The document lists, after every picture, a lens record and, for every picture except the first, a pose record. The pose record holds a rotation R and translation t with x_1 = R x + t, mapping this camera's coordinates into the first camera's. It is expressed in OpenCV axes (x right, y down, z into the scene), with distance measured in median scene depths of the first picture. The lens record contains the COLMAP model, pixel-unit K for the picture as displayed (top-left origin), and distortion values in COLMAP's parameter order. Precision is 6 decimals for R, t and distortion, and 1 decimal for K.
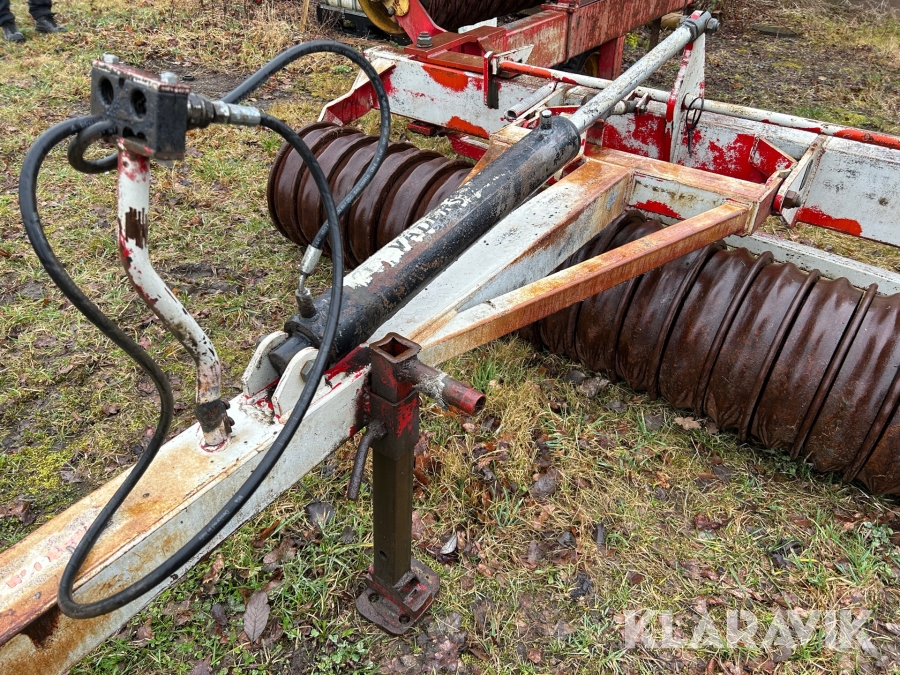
lens RADIAL K [[676.9, 0, 452.8], [0, 676.9, 333.6], [0, 0, 1]] dist [0.063166, -0.072124]
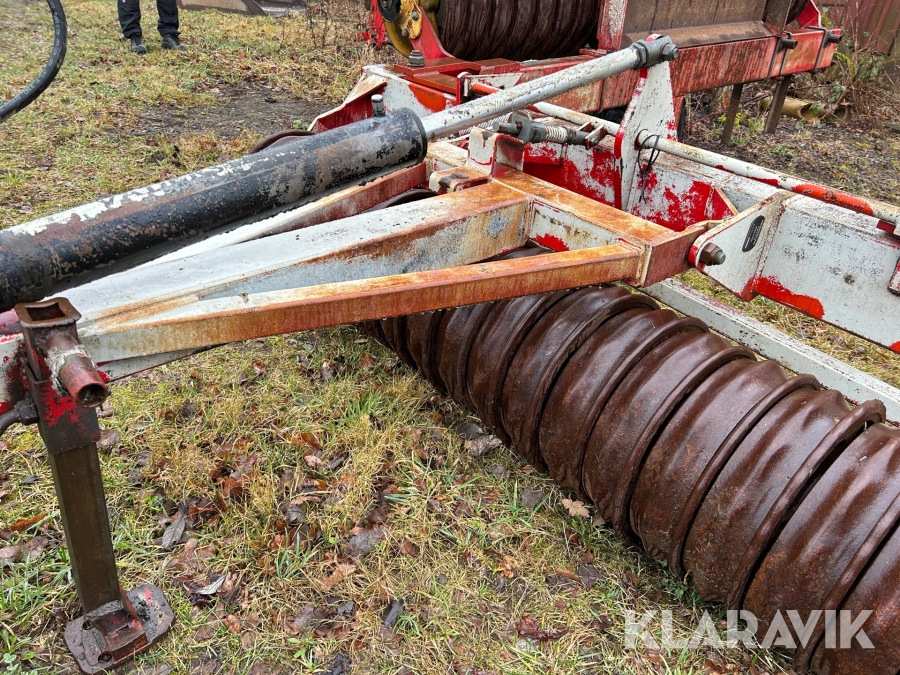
lens RADIAL K [[676.9, 0, 455.7], [0, 676.9, 336.7], [0, 0, 1]] dist [0.063166, -0.072124]
pose [[0.972887, 0.164106, -0.162970, 0.319334], [-0.177549, 0.981506, -0.071569, 0.012255], [0.148211, 0.098564, 0.984032, 0.149717]]
